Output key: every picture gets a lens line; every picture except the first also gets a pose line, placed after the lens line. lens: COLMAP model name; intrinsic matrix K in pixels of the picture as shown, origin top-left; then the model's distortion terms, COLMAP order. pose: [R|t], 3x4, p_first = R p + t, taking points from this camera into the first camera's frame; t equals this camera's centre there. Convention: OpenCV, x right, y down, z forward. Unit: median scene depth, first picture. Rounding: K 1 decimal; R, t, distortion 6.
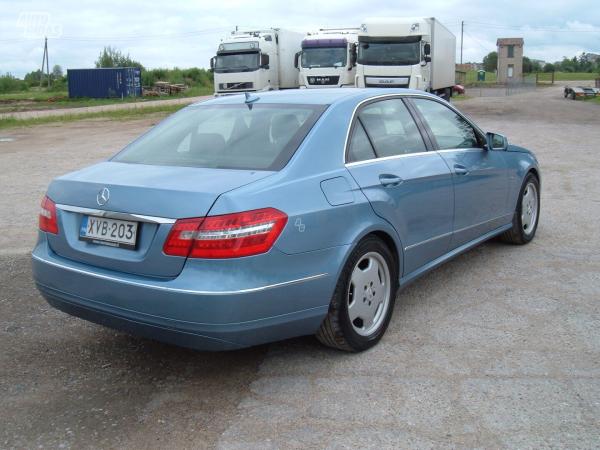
lens RADIAL K [[643.1, 0, 298.1], [0, 643.1, 222.8], [0, 0, 1]] dist [-0.086961, 0.000000]
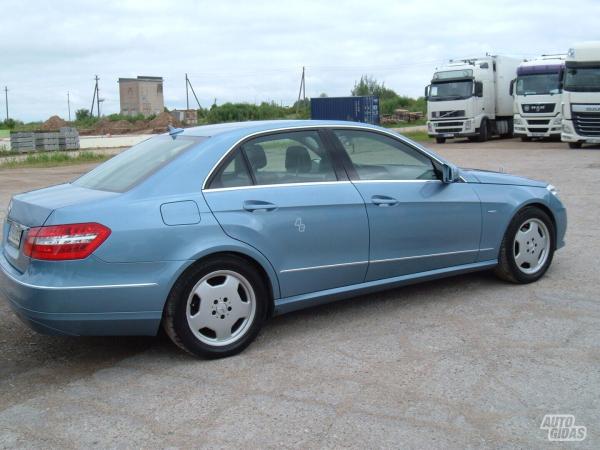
lens RADIAL K [[643.1, 0, 297.8], [0, 643.1, 223.4], [0, 0, 1]] dist [-0.086961, 0.000000]
pose [[0.927270, 0.051536, -0.370830, 0.401962], [-0.066694, 0.997376, -0.028160, -0.007293], [0.368406, 0.050844, 0.928274, 0.014443]]
